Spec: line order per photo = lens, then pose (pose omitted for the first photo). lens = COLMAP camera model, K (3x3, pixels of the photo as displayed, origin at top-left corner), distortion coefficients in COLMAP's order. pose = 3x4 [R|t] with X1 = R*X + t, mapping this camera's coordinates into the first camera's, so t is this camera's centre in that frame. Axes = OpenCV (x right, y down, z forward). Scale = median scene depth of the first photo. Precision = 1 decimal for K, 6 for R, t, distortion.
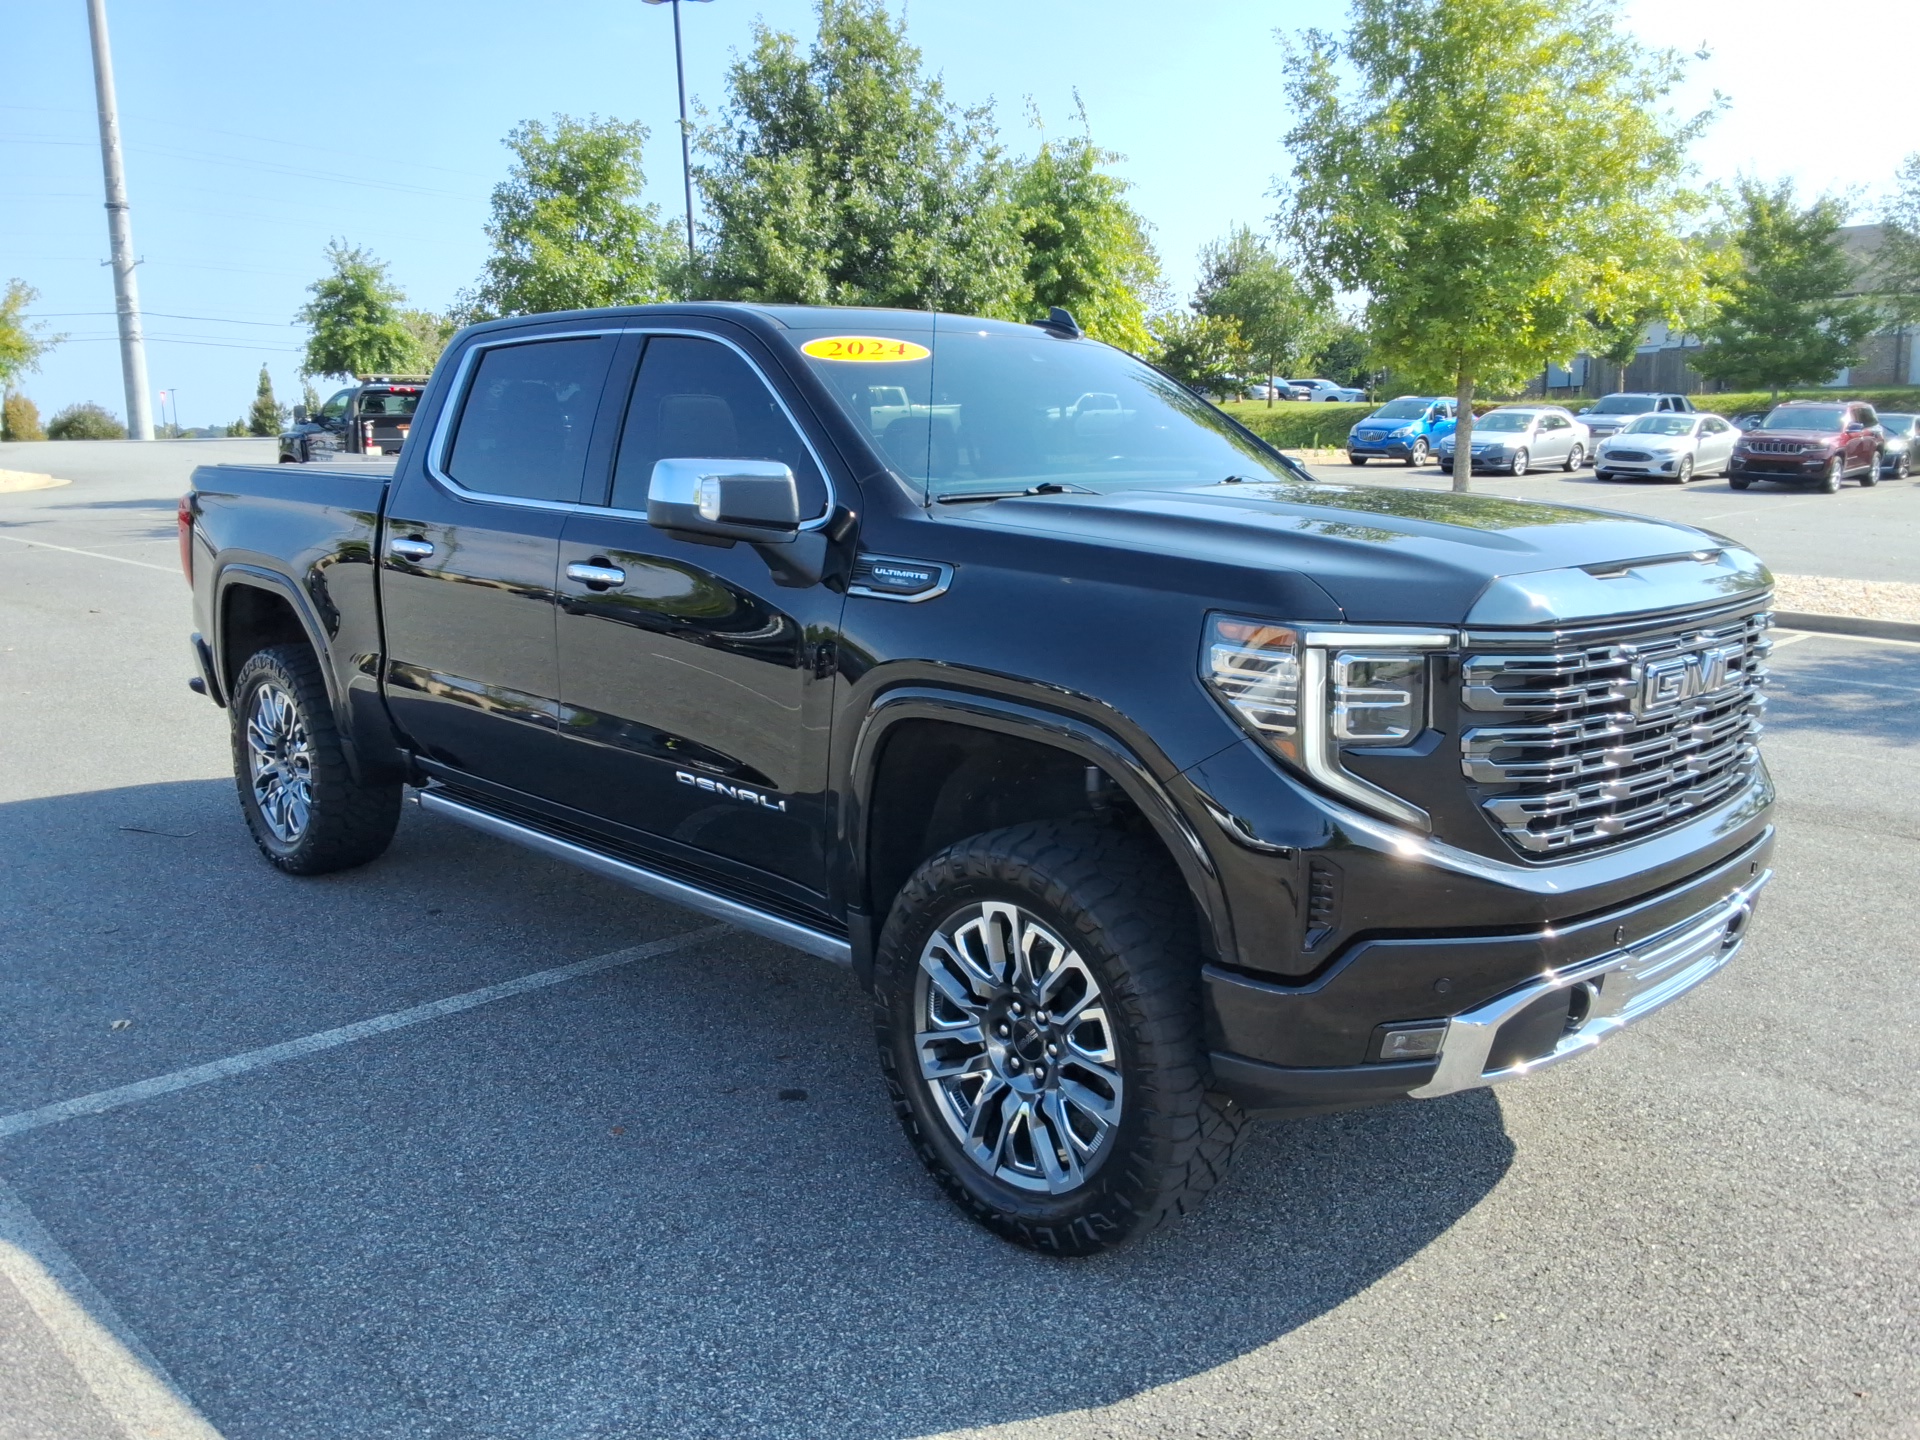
lens RADIAL K [[1542.3, 0, 974.8], [0, 1542.3, 711.7], [0, 0, 1]] dist [0.105337, -0.166923]
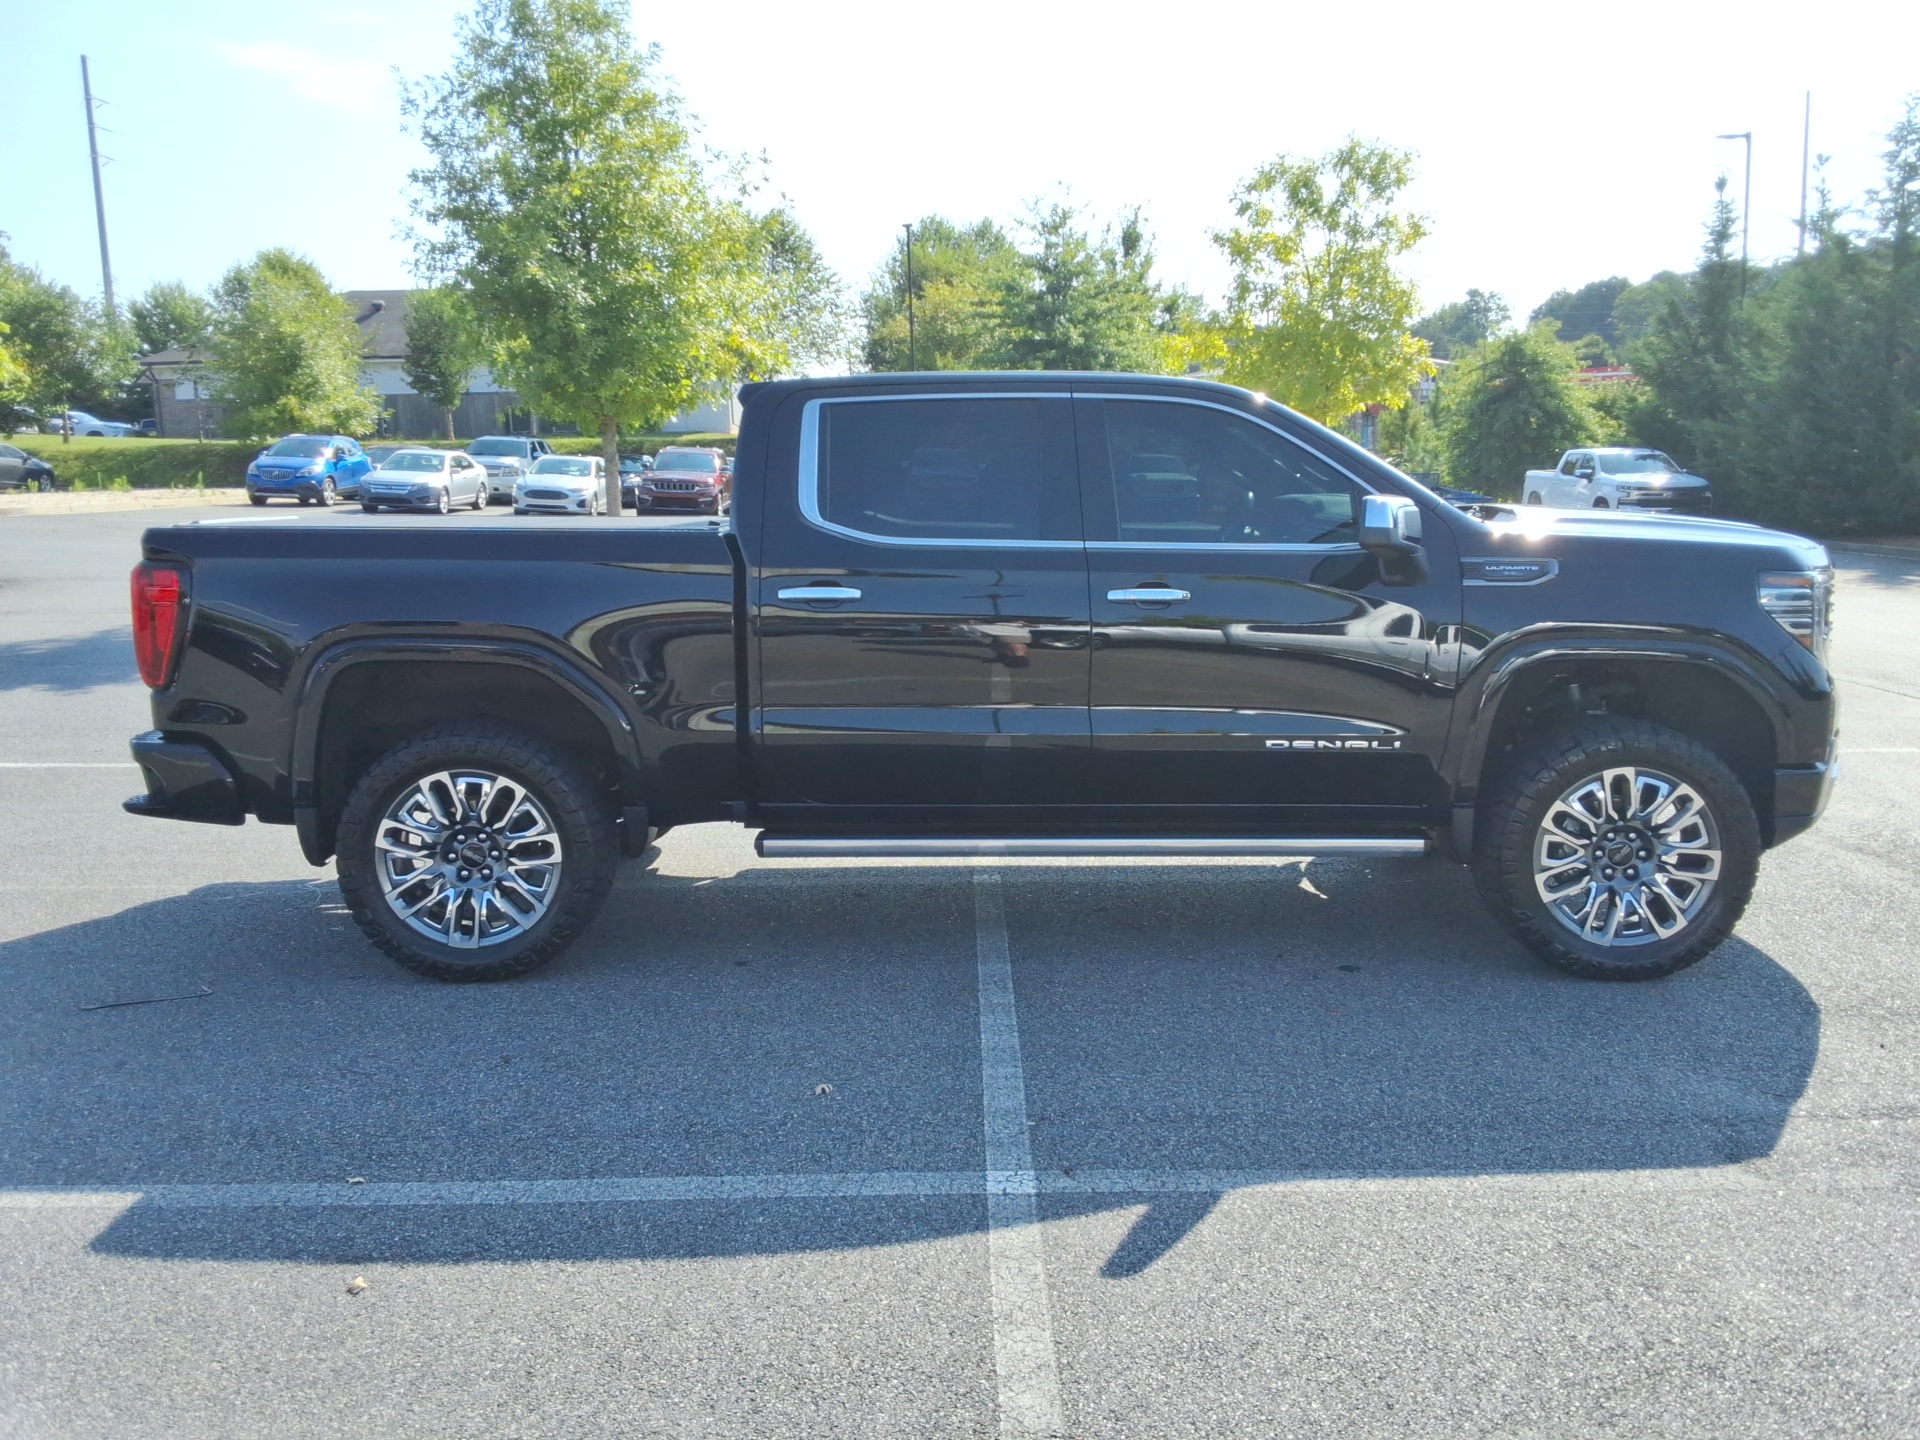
lens RADIAL K [[1542.3, 0, 1001.0], [0, 1542.3, 713.1], [0, 0, 1]] dist [0.105337, -0.166923]
pose [[0.696404, -0.112890, 0.708715, -0.155894], [0.129335, 0.991123, 0.030786, -0.006511], [-0.705899, 0.070222, 0.704823, 0.030896]]
